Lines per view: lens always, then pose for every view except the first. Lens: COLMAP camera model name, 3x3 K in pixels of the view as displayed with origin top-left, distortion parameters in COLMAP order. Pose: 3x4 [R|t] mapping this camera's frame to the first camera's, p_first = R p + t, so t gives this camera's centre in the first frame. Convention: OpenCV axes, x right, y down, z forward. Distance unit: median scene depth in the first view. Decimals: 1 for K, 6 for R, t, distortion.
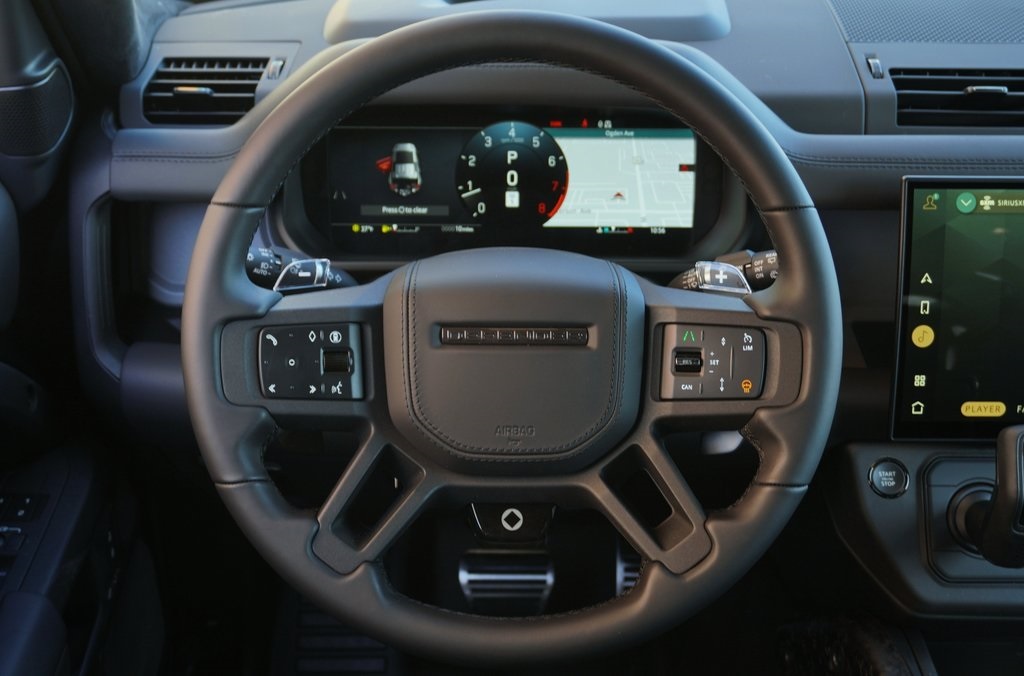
lens RADIAL K [[1255.3, 0, 529.6], [0, 1255.3, 374.5], [0, 0, 1]] dist [0.012571, 0.010589]
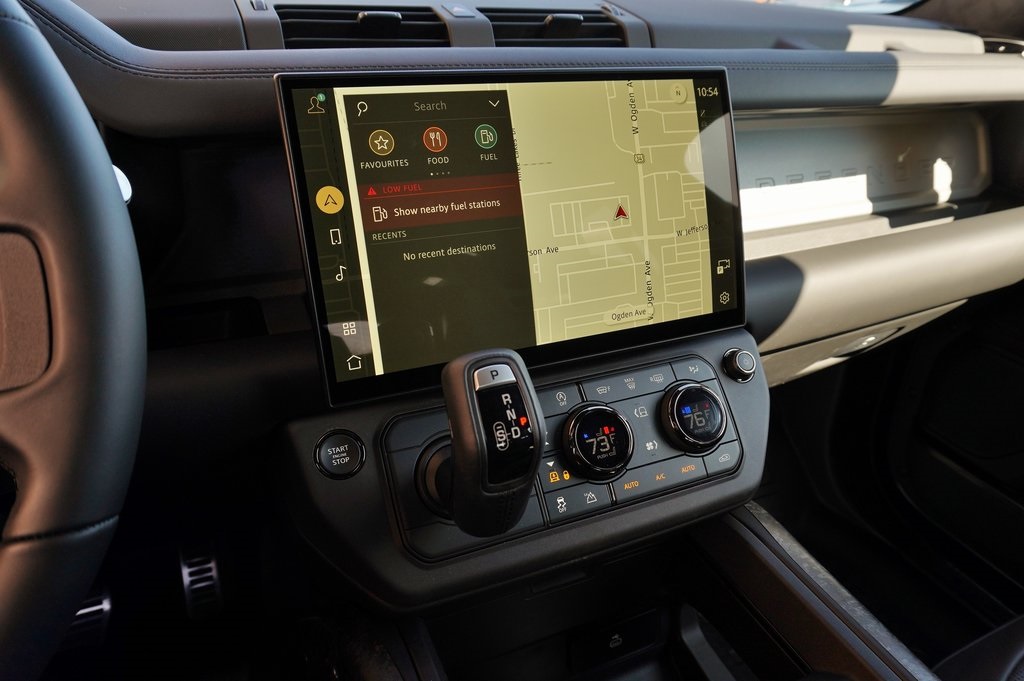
lens RADIAL K [[699.5, 0, 512.0], [0, 699.5, 340.5], [0, 0, 1]] dist [-0.028912, 0.001735]
pose [[0.913782, -0.167349, 0.370131, 0.276611], [0.190237, 0.981396, -0.025934, 0.050965], [-0.358905, 0.094111, 0.928617, 0.633548]]
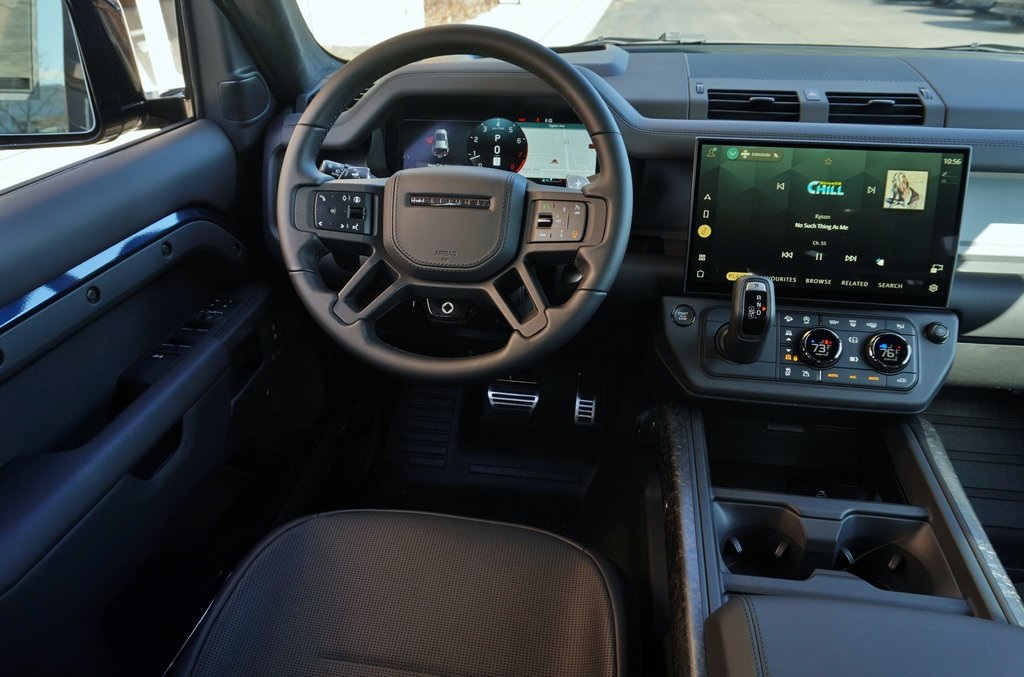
lens RADIAL K [[672.9, 0, 512.0], [0, 672.9, 338.5], [0, 0, 1]] dist [-0.024110, 0.004086]
pose [[0.985572, 0.069656, -0.154262, 0.235956], [-0.071634, 0.997404, -0.007292, 0.164031], [0.153354, 0.018237, 0.988003, 0.057456]]
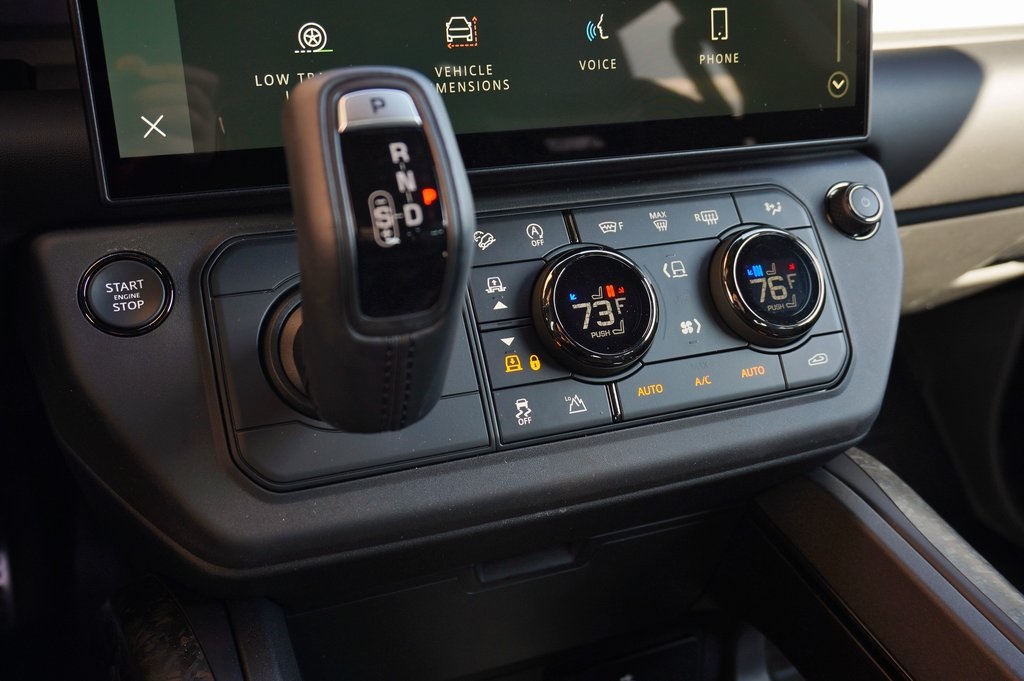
lens RADIAL K [[1033.4, 0, 512.0], [0, 1033.4, 340.5], [0, 0, 1]] dist [0.003369, -0.005885]
pose [[0.926445, -0.141362, 0.348878, 0.335529], [0.147260, 0.989050, 0.009705, 0.138526], [-0.346430, 0.042385, 0.937118, 0.712830]]
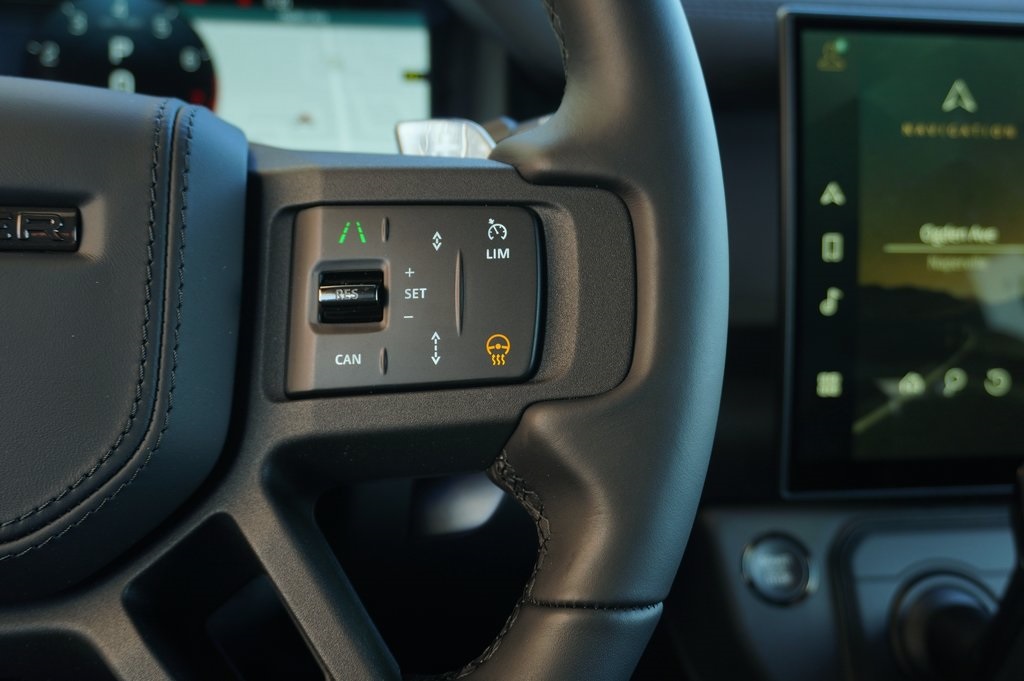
lens RADIAL K [[1049.8, 0, 512.0], [0, 1049.8, 340.5], [0, 0, 1]] dist [0.003891, 0.004379]
pose [[0.989067, -0.012608, 0.146930, 0.126273], [0.032383, 0.990588, -0.132989, 0.048741], [-0.143871, 0.136293, 0.980166, 0.664126]]
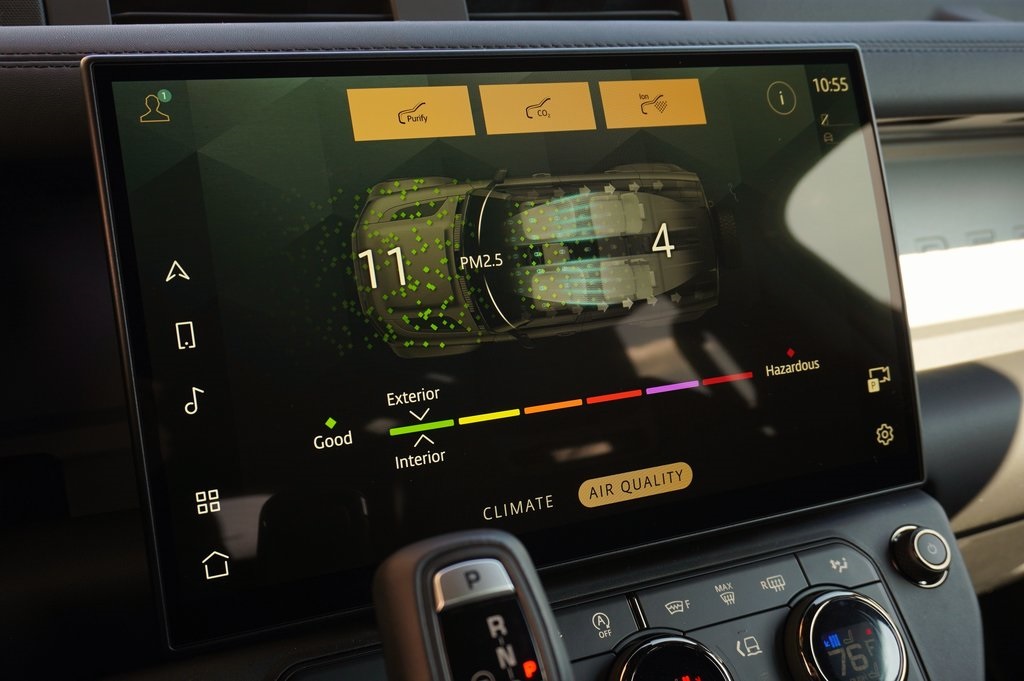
lens RADIAL K [[1136.4, 0, 512.0], [0, 1136.4, 340.5], [0, 0, 1]] dist [0.003108, -0.010589]
pose [[0.910967, -0.125686, 0.392865, 0.299292], [0.213681, 0.958478, -0.188841, 0.056544], [-0.352818, 0.255976, 0.899998, 0.683439]]
